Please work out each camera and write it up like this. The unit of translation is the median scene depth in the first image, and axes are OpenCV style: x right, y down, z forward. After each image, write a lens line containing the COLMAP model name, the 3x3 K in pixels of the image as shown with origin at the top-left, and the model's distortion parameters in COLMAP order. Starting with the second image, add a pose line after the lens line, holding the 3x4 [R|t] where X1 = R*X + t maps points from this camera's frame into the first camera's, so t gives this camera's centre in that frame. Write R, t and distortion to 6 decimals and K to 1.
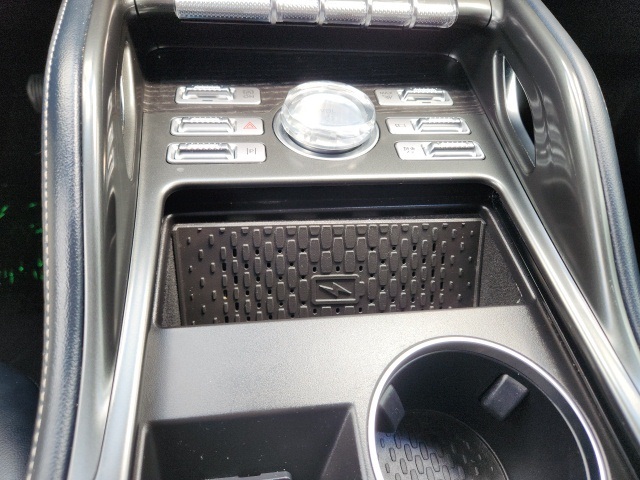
lens RADIAL K [[435.8, 0, 321.3], [0, 435.8, 246.2], [0, 0, 1]] dist [0.051758, -0.084898]
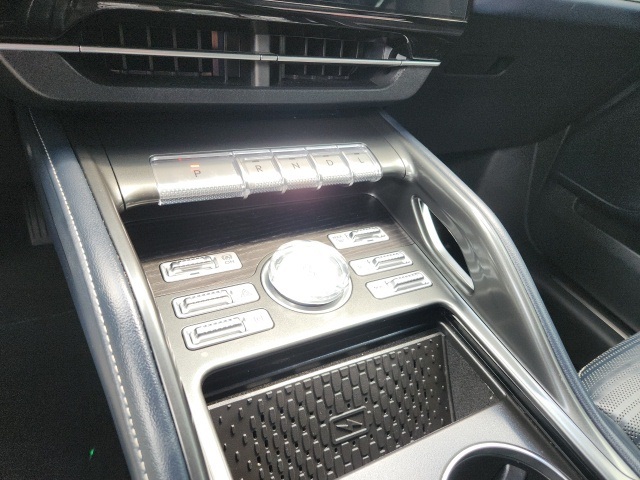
lens RADIAL K [[435.8, 0, 321.3], [0, 435.8, 246.2], [0, 0, 1]] dist [0.051758, -0.084898]
pose [[0.935736, -0.147795, 0.320241, -0.327469], [0.193332, 0.974342, -0.115242, -0.231556], [-0.294992, 0.169749, 0.940300, -0.116848]]
